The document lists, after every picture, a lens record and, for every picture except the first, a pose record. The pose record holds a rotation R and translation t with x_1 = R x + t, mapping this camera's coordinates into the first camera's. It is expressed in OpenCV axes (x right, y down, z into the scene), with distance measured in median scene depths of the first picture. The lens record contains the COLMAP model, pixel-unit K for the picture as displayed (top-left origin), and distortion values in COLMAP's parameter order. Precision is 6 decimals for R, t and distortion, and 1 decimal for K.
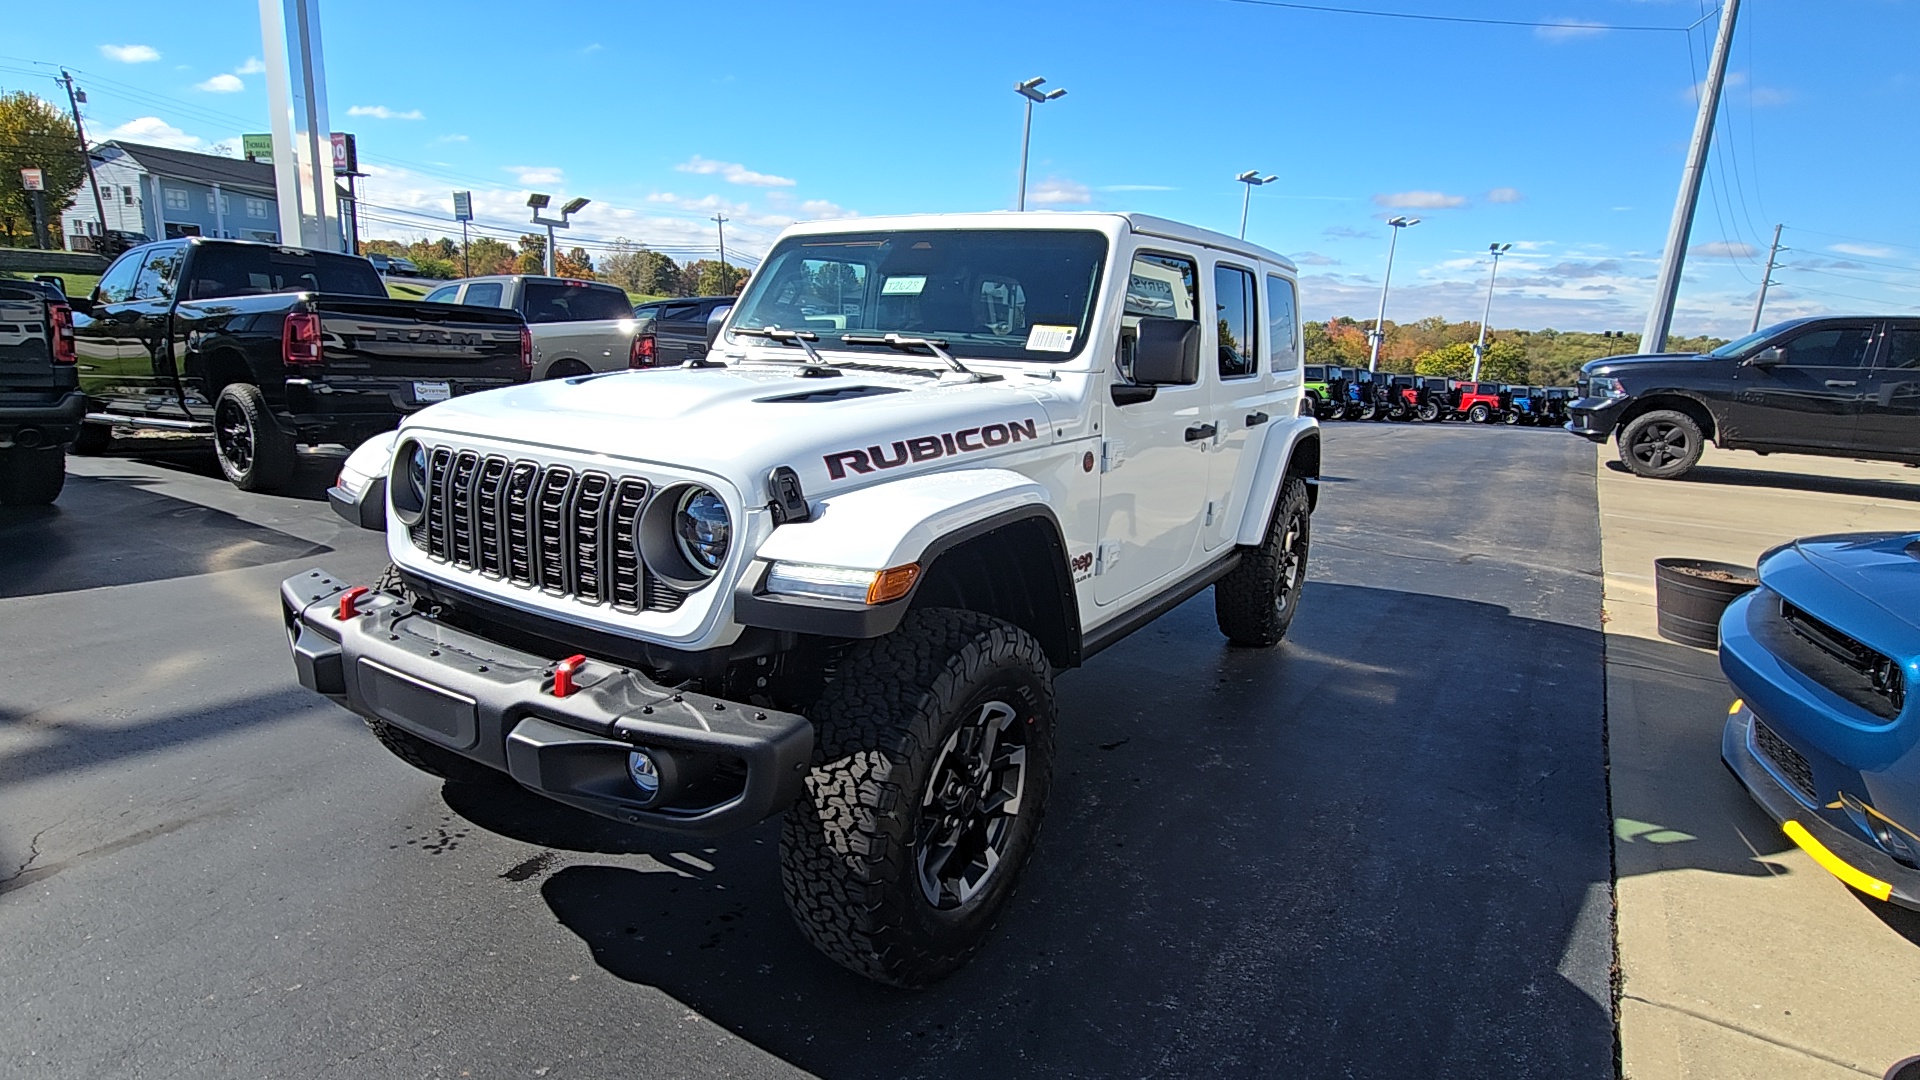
lens RADIAL K [[967.9, 0, 942.9], [0, 967.9, 542.4], [0, 0, 1]] dist [0.001222, -0.001453]
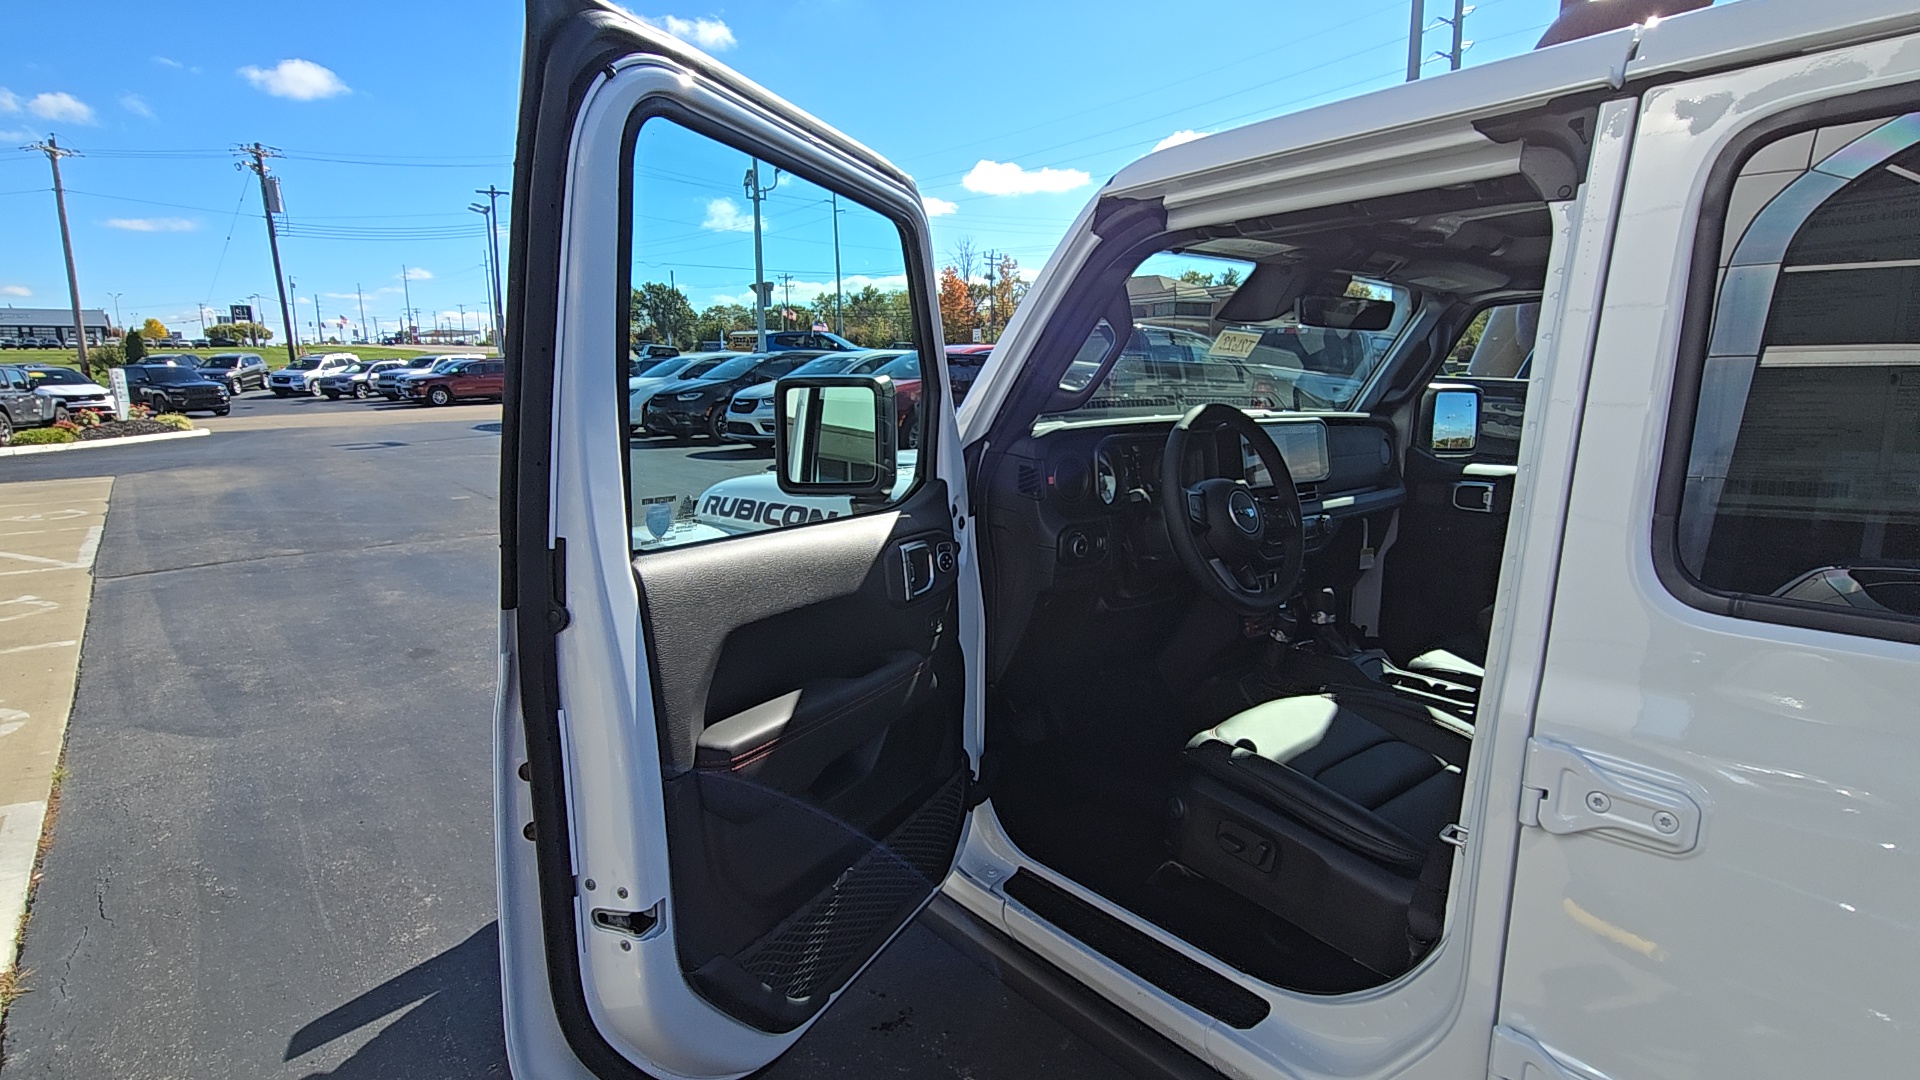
lens RADIAL K [[967.9, 0, 952.2], [0, 967.9, 536.8], [0, 0, 1]] dist [0.001222, -0.001453]
pose [[-0.285771, 0.108610, -0.952123, 0.217180], [-0.227236, 0.957540, 0.177431, -0.071355], [0.930967, 0.267061, -0.248957, 0.339750]]
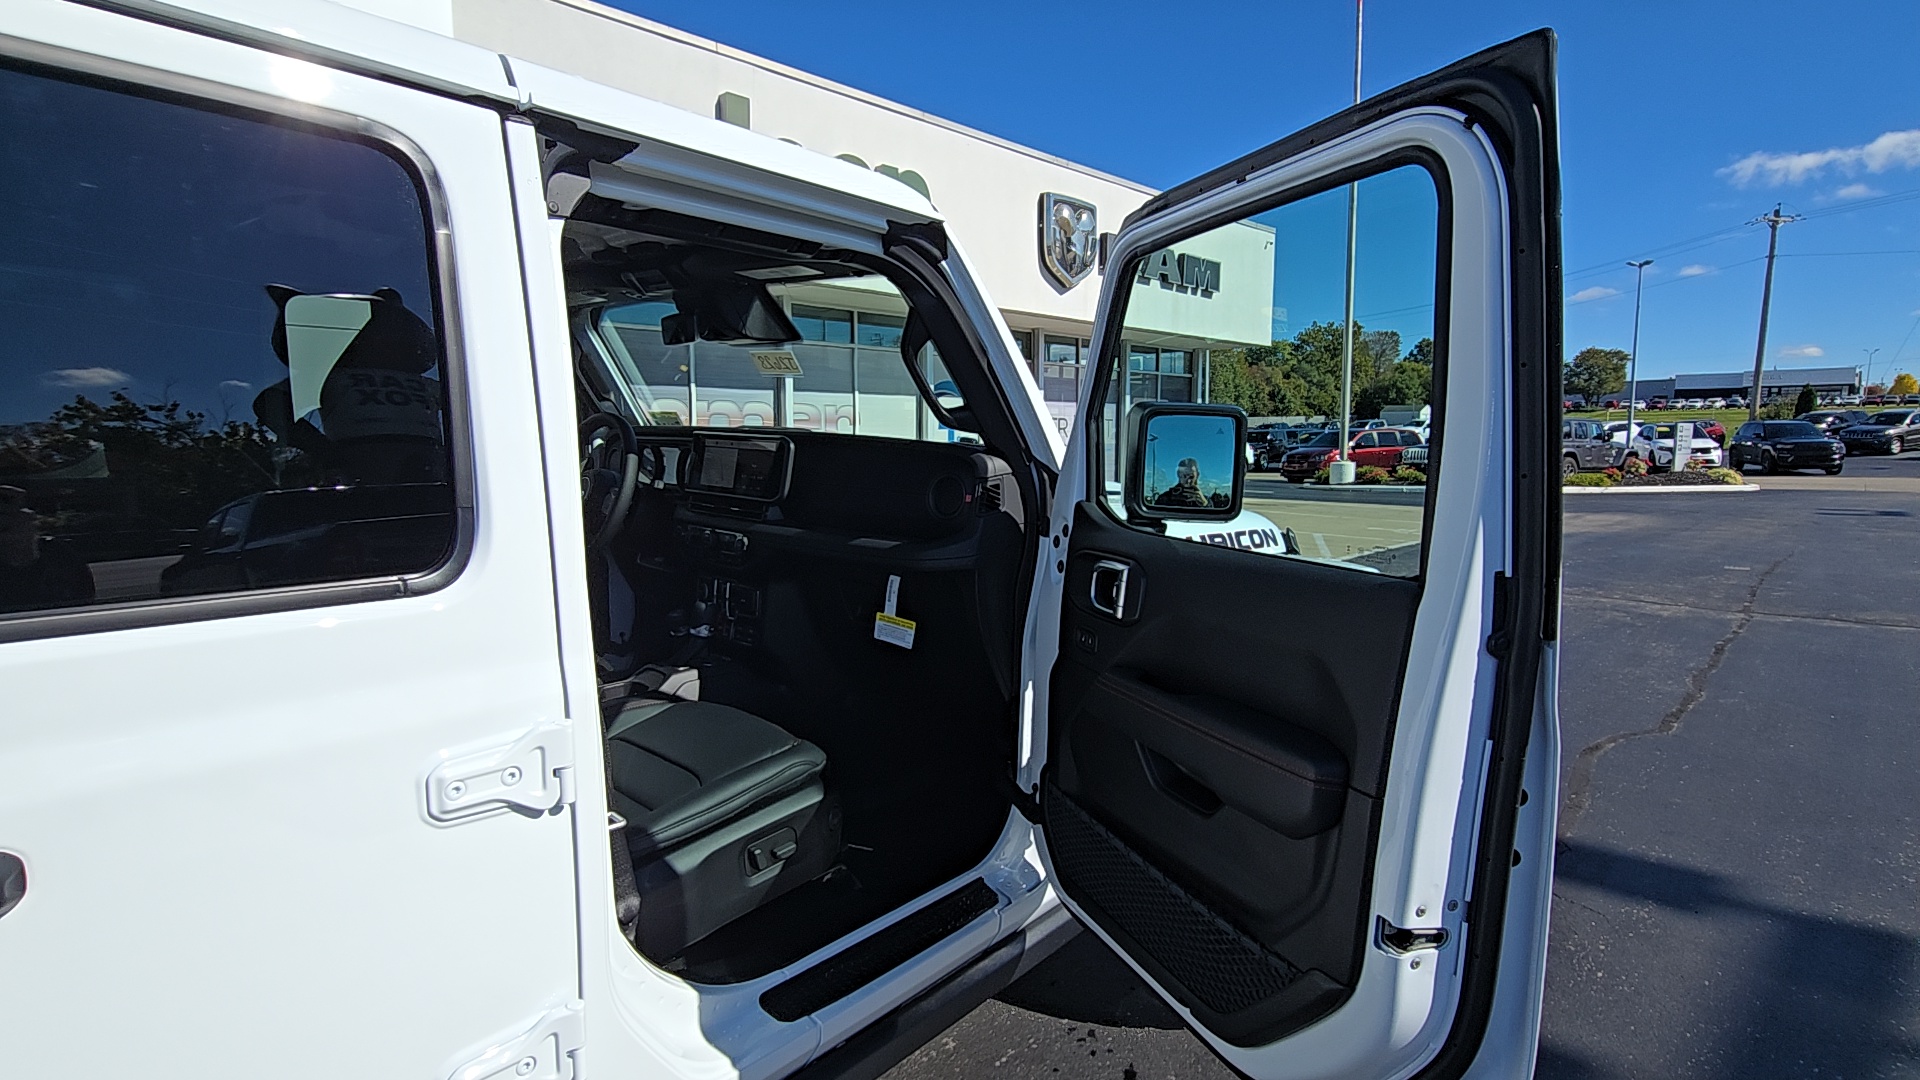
lens RADIAL K [[967.9, 0, 953.7], [0, 967.9, 544.3], [0, 0, 1]] dist [0.001222, -0.001453]
pose [[-0.980918, -0.084025, 0.175328, -0.096759], [-0.018246, 0.937593, 0.347255, -0.128022], [-0.193565, 0.337429, -0.921235, 0.546548]]
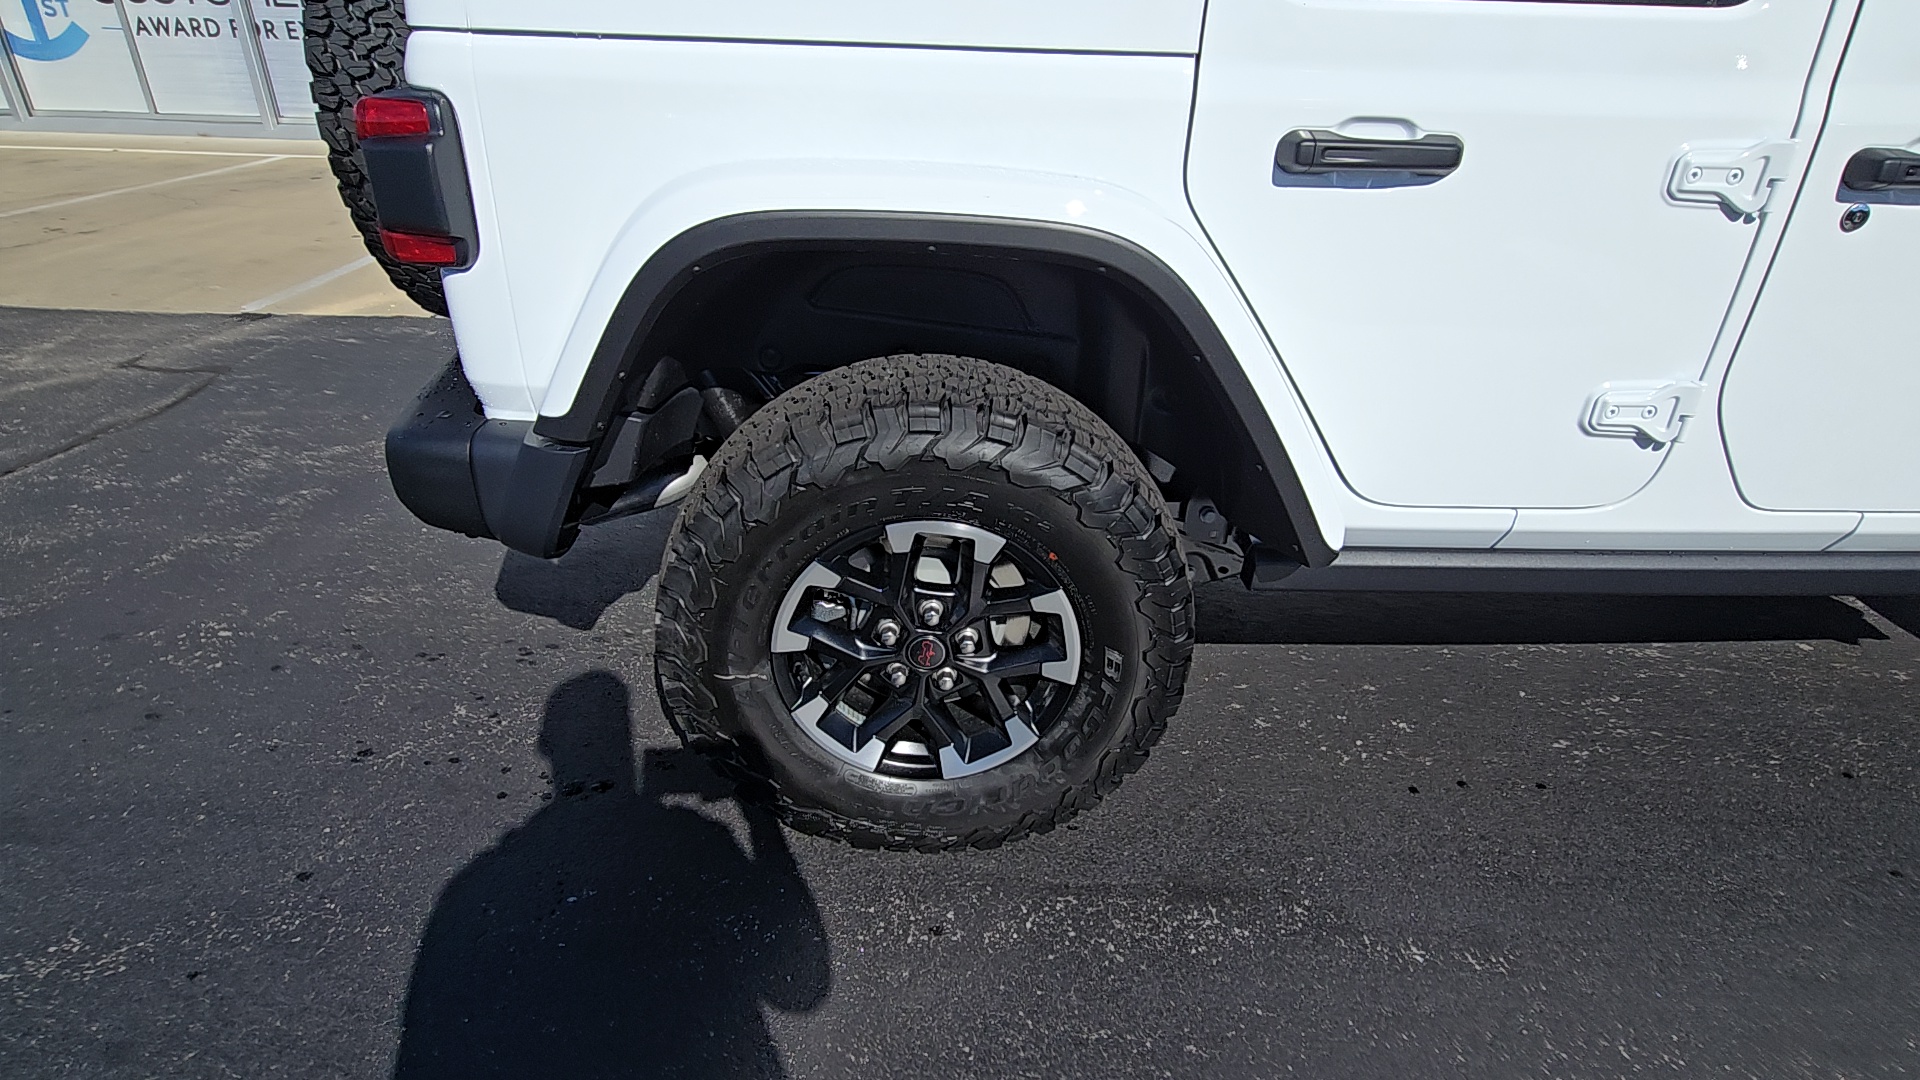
lens RADIAL K [[967.9, 0, 959.9], [0, 967.9, 549.3], [0, 0, 1]] dist [0.001222, -0.001453]
pose [[-0.546843, -0.447997, 0.707291, -0.091756], [0.136976, 0.785539, 0.603462, -0.121307], [-0.825954, 0.426881, -0.368202, 0.622172]]
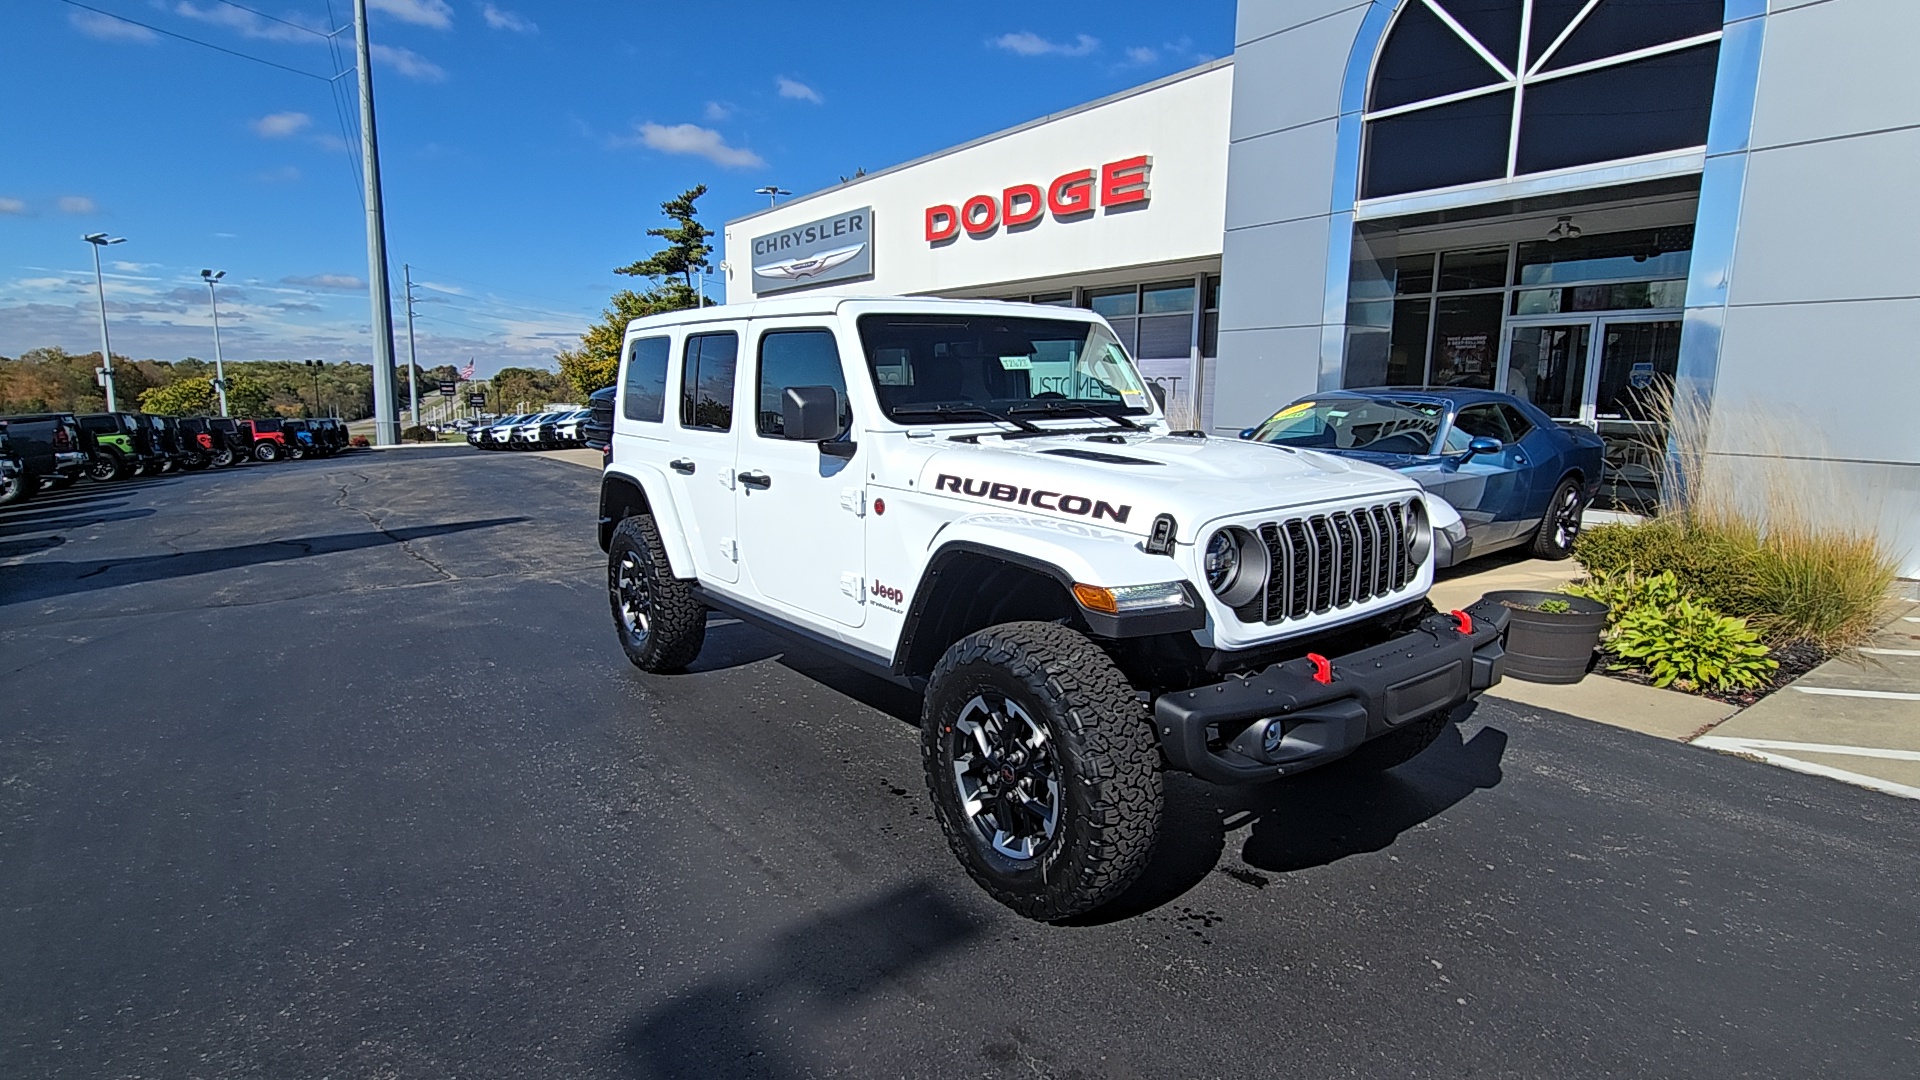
lens RADIAL K [[967.9, 0, 951.7], [0, 967.9, 551.4], [0, 0, 1]] dist [0.001222, -0.001453]
pose [[0.352383, -0.205761, 0.912956, -0.404839], [0.222210, 0.966028, 0.131954, -0.071906], [-0.909093, 0.156370, 0.386134, 0.214895]]
